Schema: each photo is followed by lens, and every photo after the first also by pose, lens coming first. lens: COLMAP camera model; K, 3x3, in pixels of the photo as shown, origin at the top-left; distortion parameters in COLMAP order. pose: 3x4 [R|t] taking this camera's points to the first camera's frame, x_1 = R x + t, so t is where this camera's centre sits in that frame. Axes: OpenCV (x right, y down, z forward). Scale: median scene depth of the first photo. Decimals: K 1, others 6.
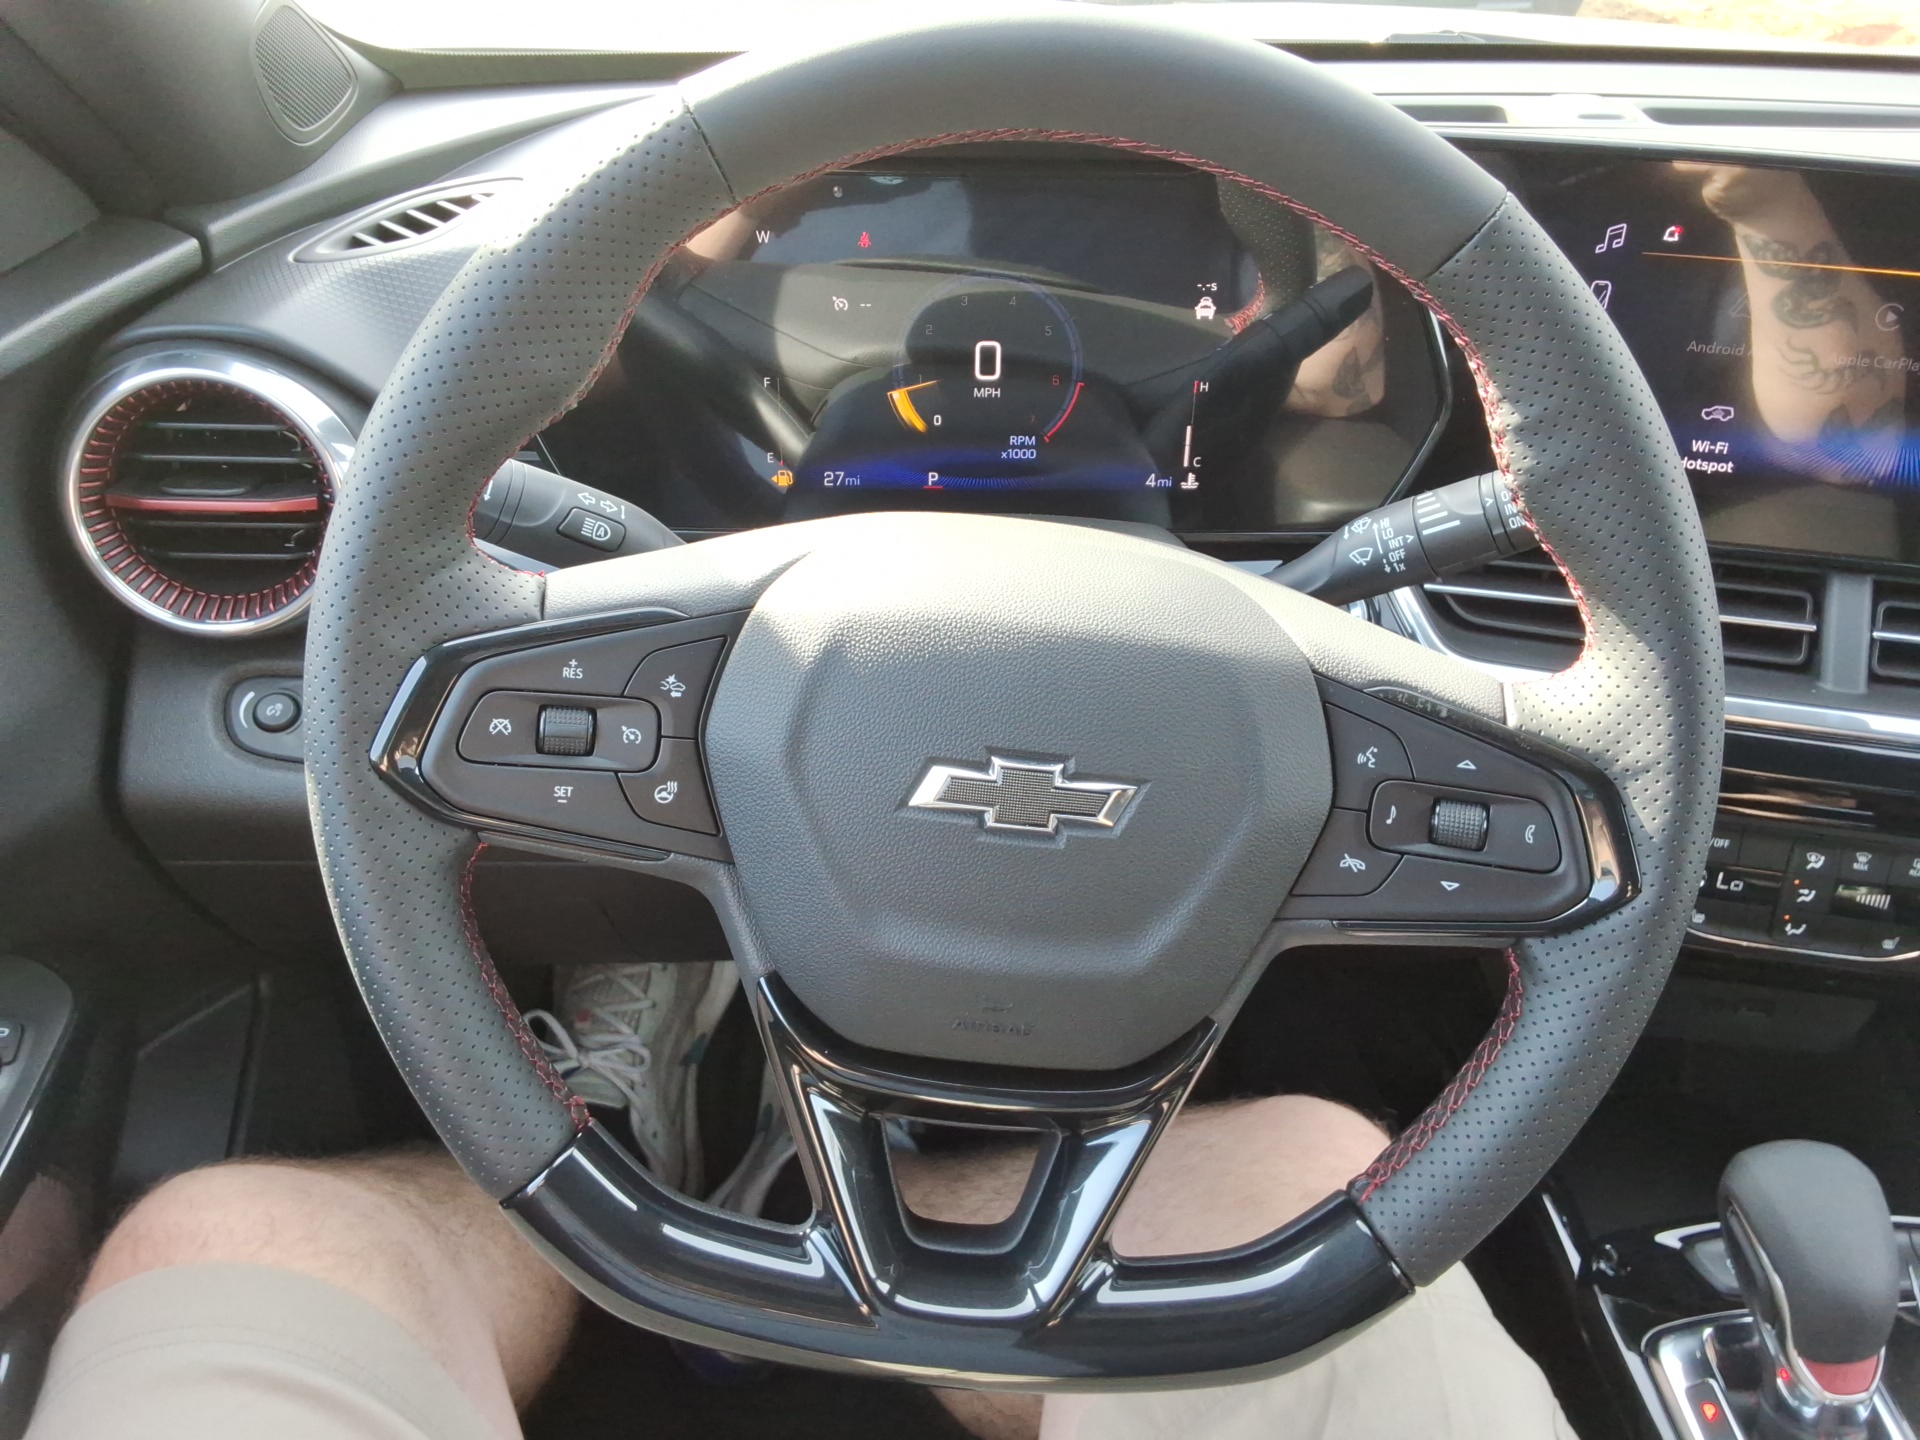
lens RADIAL K [[1549.1, 0, 977.7], [0, 1549.1, 717.6], [0, 0, 1]] dist [0.098268, -0.149864]
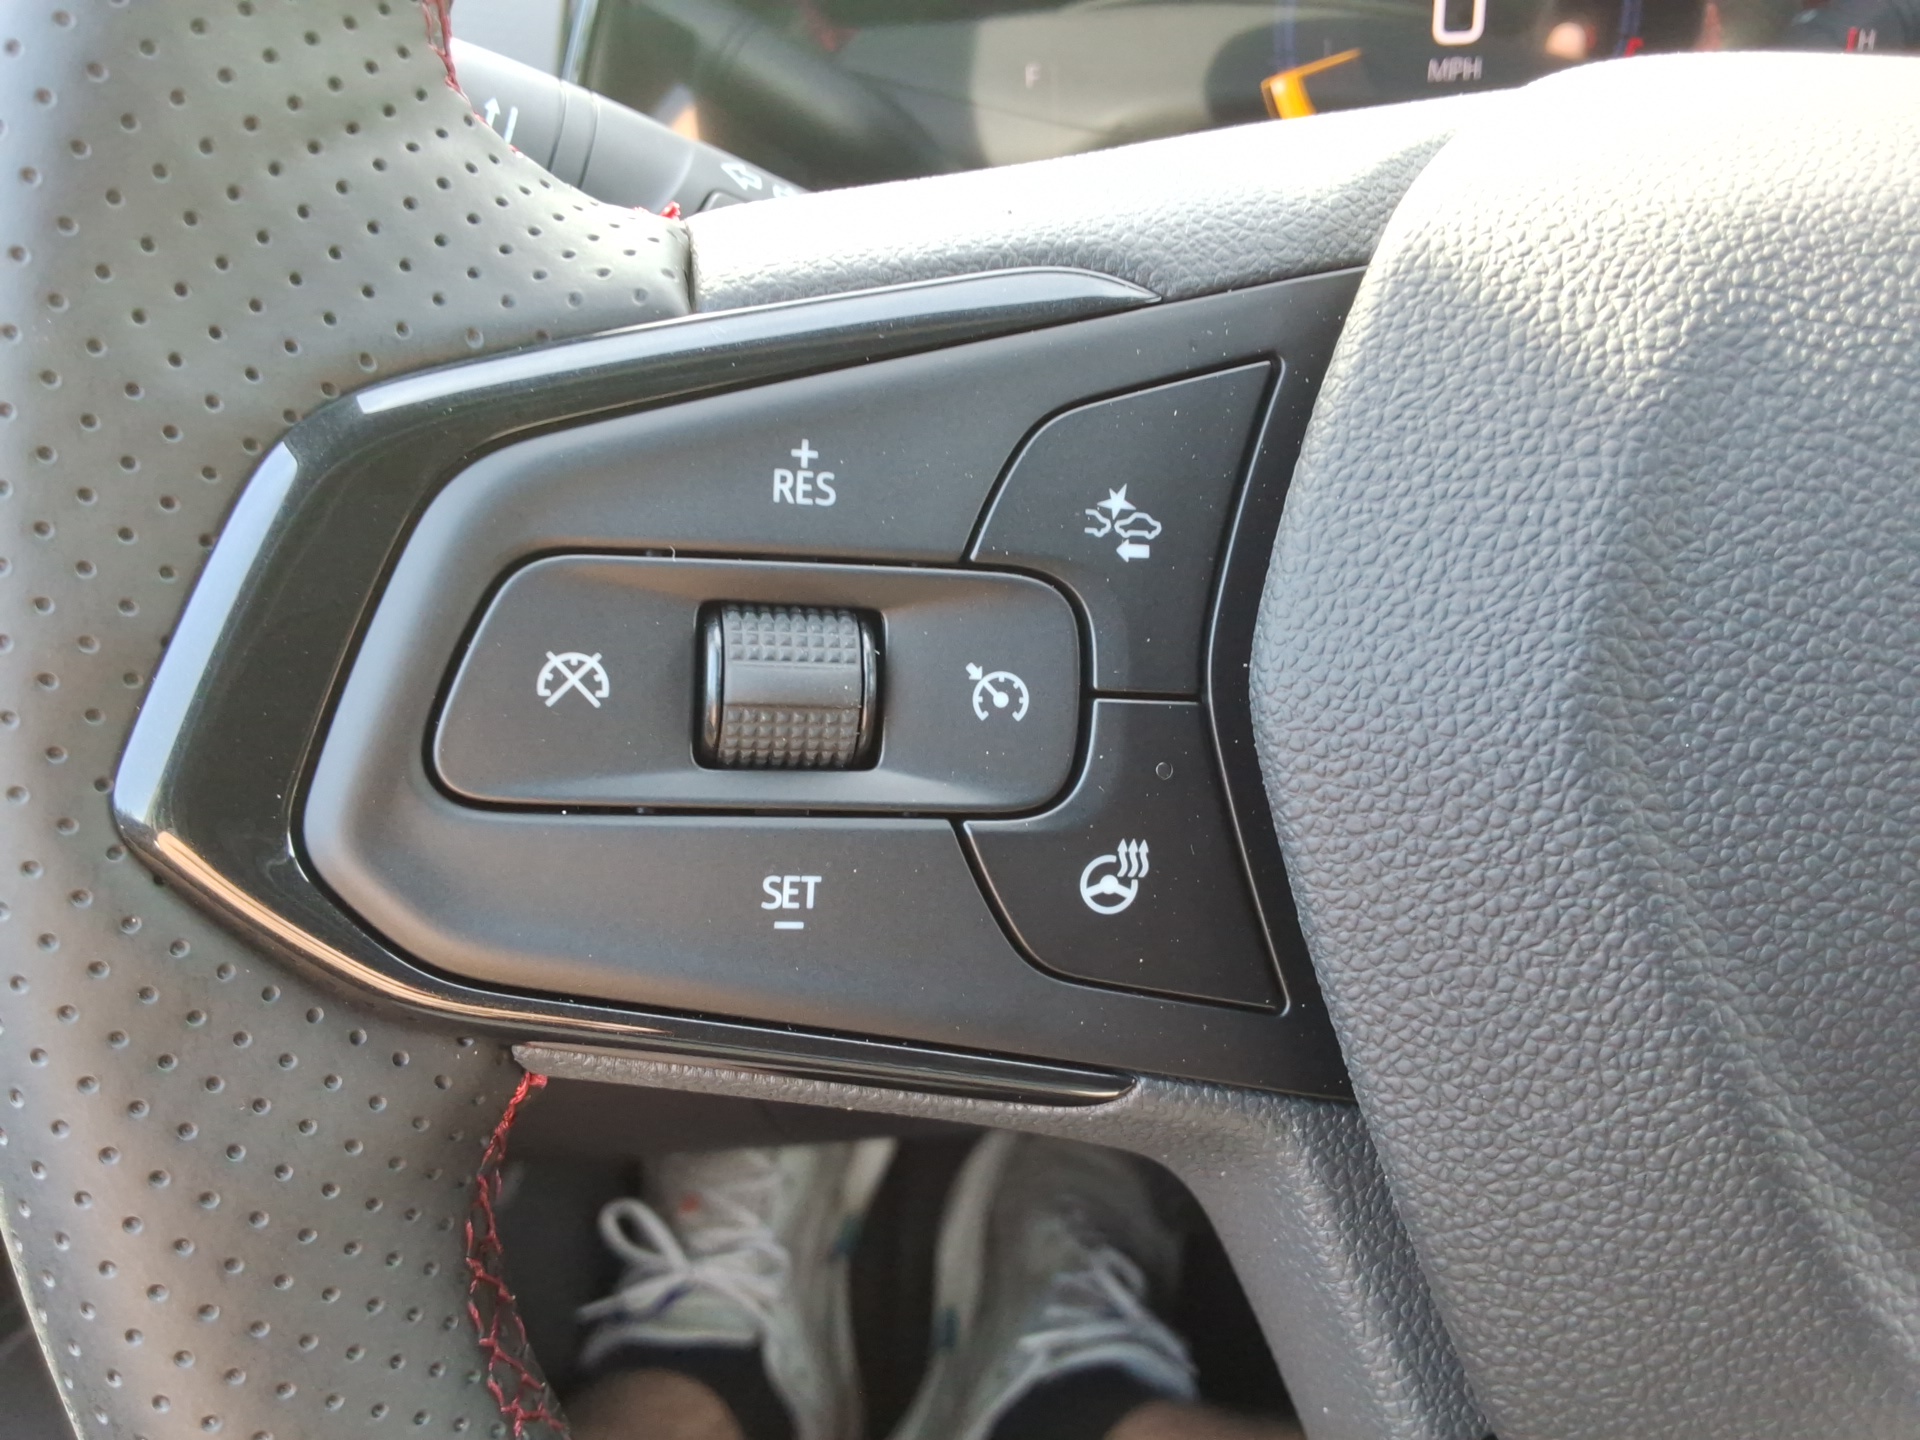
lens RADIAL K [[1549.1, 0, 954.6], [0, 1549.1, 722.8], [0, 0, 1]] dist [0.098268, -0.149864]
pose [[0.997573, -0.056610, -0.040541, -0.219006], [0.054942, 0.997642, -0.041134, 0.028923], [0.042774, 0.038807, 0.998331, 0.699590]]
